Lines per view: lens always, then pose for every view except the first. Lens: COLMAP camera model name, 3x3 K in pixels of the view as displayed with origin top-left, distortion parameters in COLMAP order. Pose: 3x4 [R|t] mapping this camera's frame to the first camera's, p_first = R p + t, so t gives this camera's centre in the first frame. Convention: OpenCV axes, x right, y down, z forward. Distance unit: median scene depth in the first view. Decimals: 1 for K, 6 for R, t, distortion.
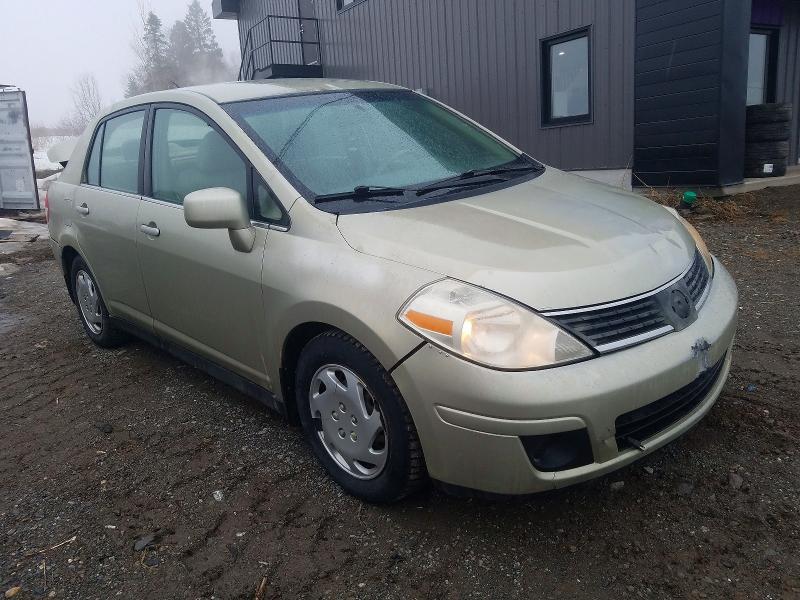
lens RADIAL K [[638.0, 0, 400.0], [0, 638.0, 300.0], [0, 0, 1]] dist [0.005767, 0.009423]
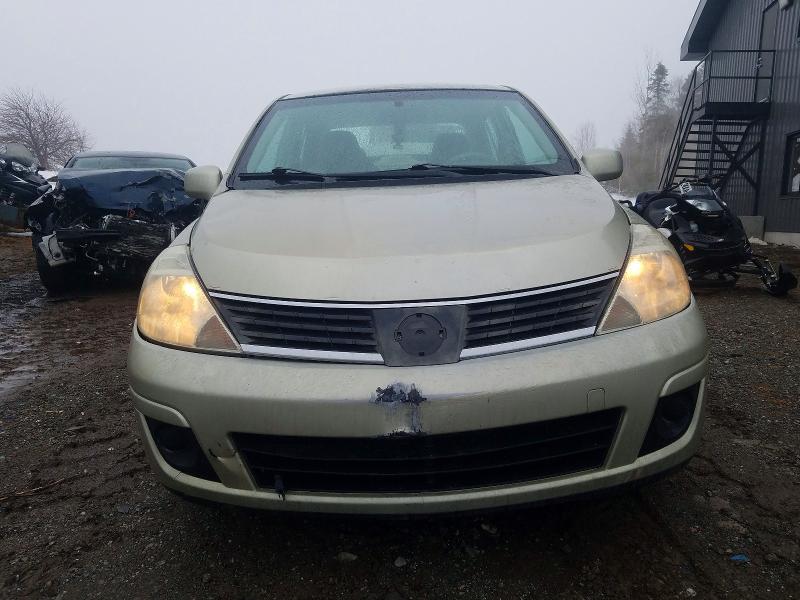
lens RADIAL K [[638.0, 0, 400.0], [0, 638.0, 300.0], [0, 0, 1]] dist [0.005767, 0.009423]
pose [[0.731020, 0.178192, -0.658679, 0.773966], [-0.226318, 0.973976, 0.012316, -0.030420], [0.643731, 0.140068, 0.752324, 0.391236]]
